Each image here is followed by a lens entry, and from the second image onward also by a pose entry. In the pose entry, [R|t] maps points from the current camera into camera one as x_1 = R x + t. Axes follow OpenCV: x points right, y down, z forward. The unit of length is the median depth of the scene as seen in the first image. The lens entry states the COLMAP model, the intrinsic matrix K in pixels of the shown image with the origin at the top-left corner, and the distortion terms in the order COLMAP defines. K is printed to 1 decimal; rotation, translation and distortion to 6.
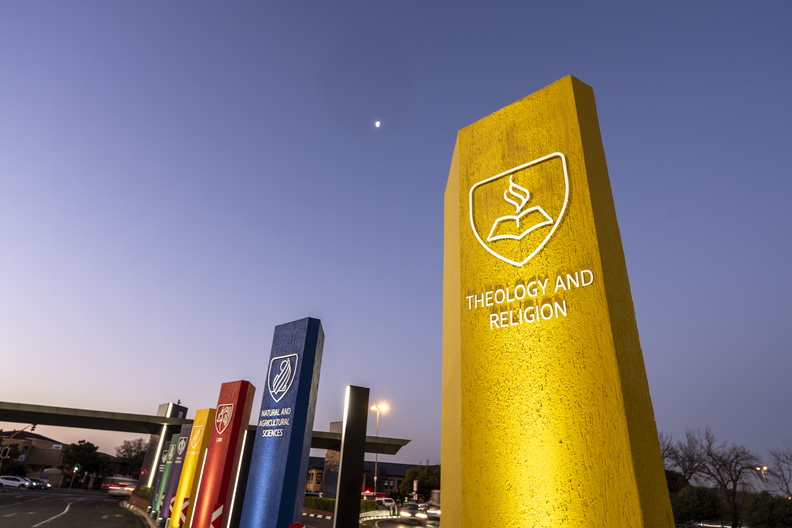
lens RADIAL K [[460.3, 0, 396.0], [0, 460.3, 264.0], [0, 0, 1]] dist [-0.001429, -0.000068]
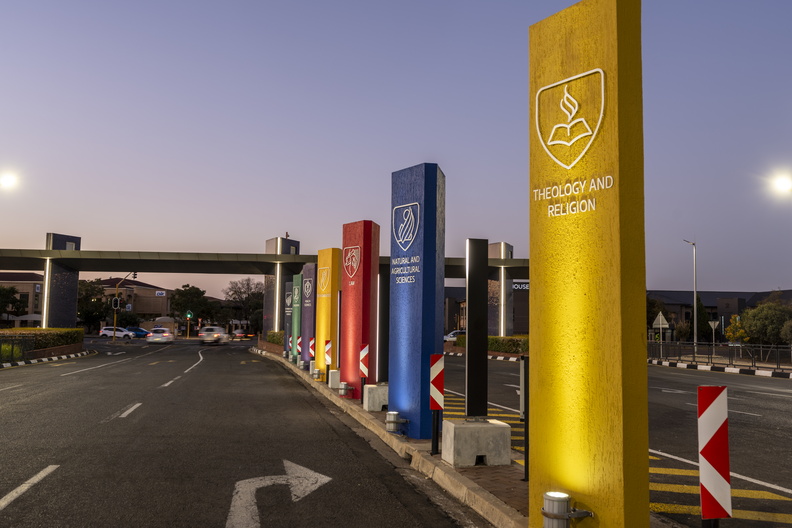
lens RADIAL K [[687.4, 0, 396.0], [0, 687.4, 264.0], [0, 0, 1]] dist [0.002051, 0.002847]
pose [[0.963658, -0.063991, -0.259363, 0.092284], [0.152649, 0.928669, 0.338042, -0.154668], [0.219230, -0.365348, 0.904687, -0.314694]]
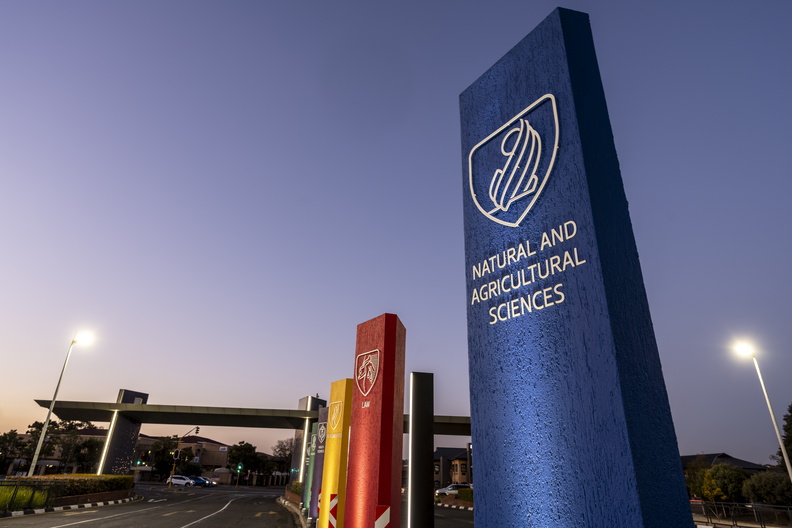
lens RADIAL K [[460.3, 0, 396.0], [0, 460.3, 264.0], [0, 0, 1]] dist [-0.001429, -0.000068]
pose [[0.961919, -0.136984, -0.236533, -0.223671], [0.140630, 0.990061, -0.001472, 0.264034], [0.234384, -0.031847, 0.971622, 0.531635]]
